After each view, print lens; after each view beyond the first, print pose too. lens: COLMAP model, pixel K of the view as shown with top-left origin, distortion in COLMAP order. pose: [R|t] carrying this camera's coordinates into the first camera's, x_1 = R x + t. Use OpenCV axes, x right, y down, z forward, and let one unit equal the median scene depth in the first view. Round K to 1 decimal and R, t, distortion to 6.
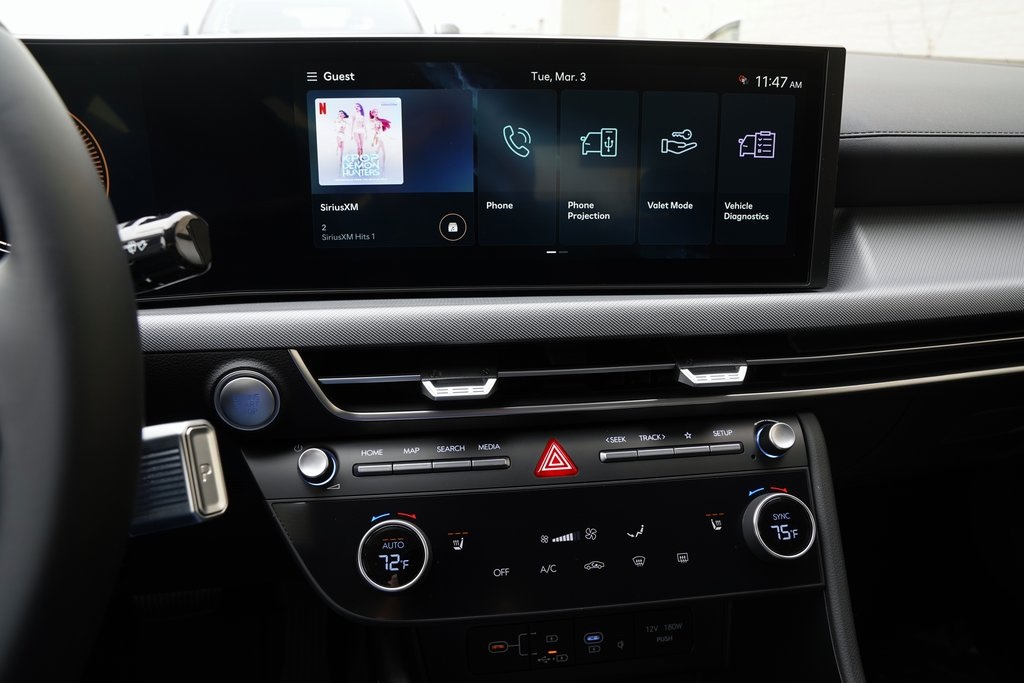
lens RADIAL K [[712.9, 0, 509.6], [0, 712.9, 342.8], [0, 0, 1]] dist [-0.134438, 0.100740]
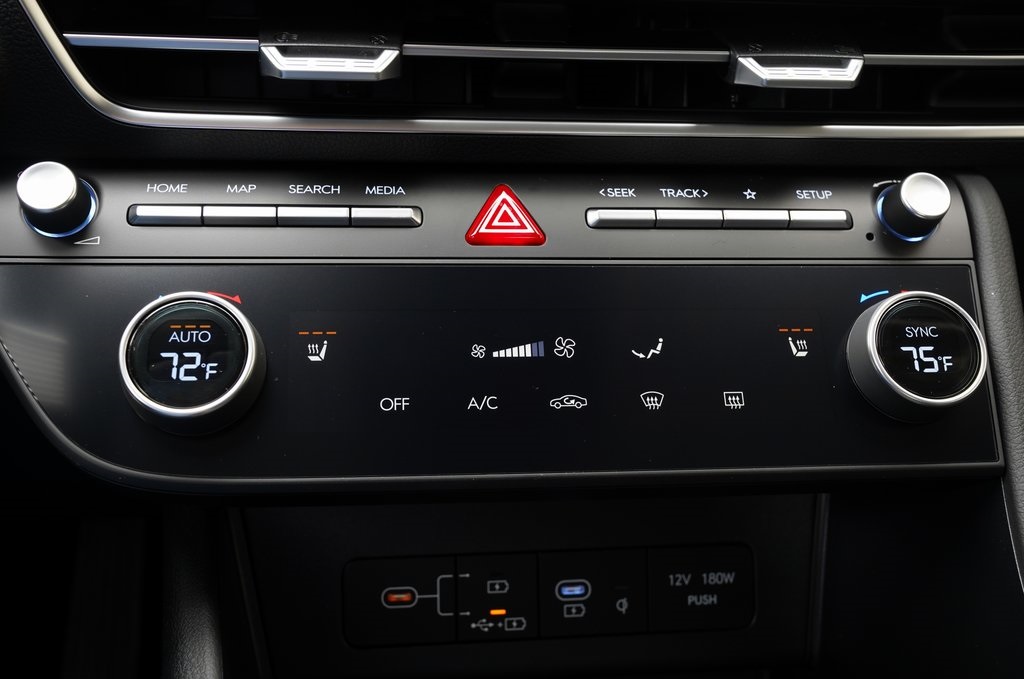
lens RADIAL K [[1089.0, 0, 509.5], [0, 1089.0, 335.6], [0, 0, 1]] dist [0.004783, 0.023134]
pose [[0.999383, 0.032596, 0.013065, 0.060756], [-0.032725, 0.999416, 0.009822, 0.251261], [-0.012738, -0.010243, 0.999866, 0.159193]]
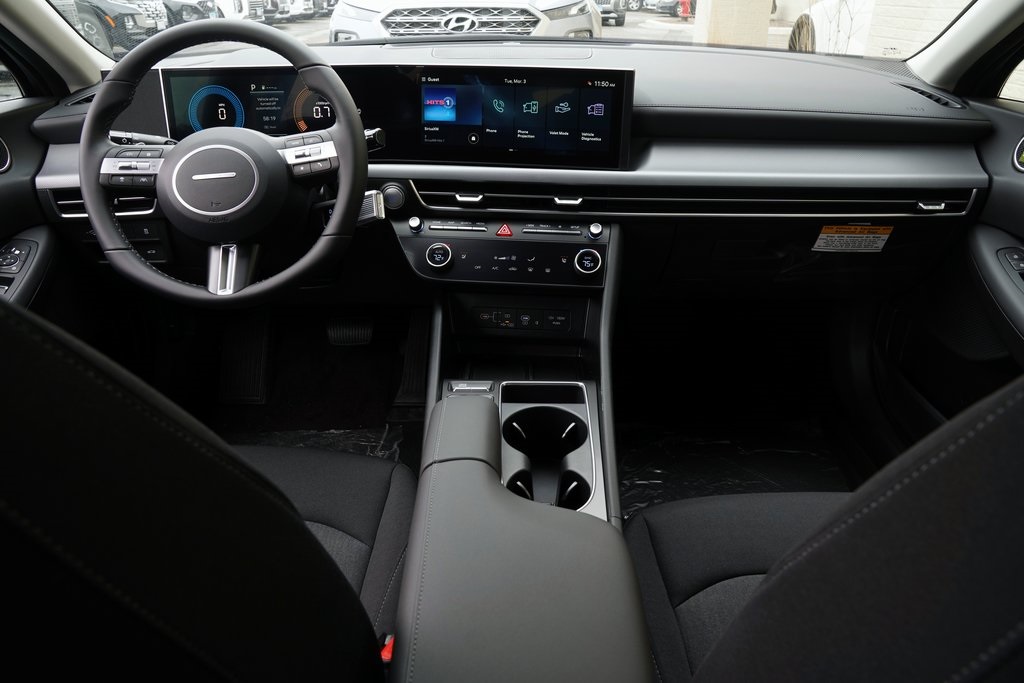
lens RADIAL K [[712.9, 0, 509.6], [0, 712.9, 342.8], [0, 0, 1]] dist [-0.134438, 0.100740]
pose [[0.975877, 0.098724, -0.194723, 0.637555], [-0.079303, 0.991290, 0.105143, 0.302603], [0.203407, -0.087165, 0.975206, -1.586128]]
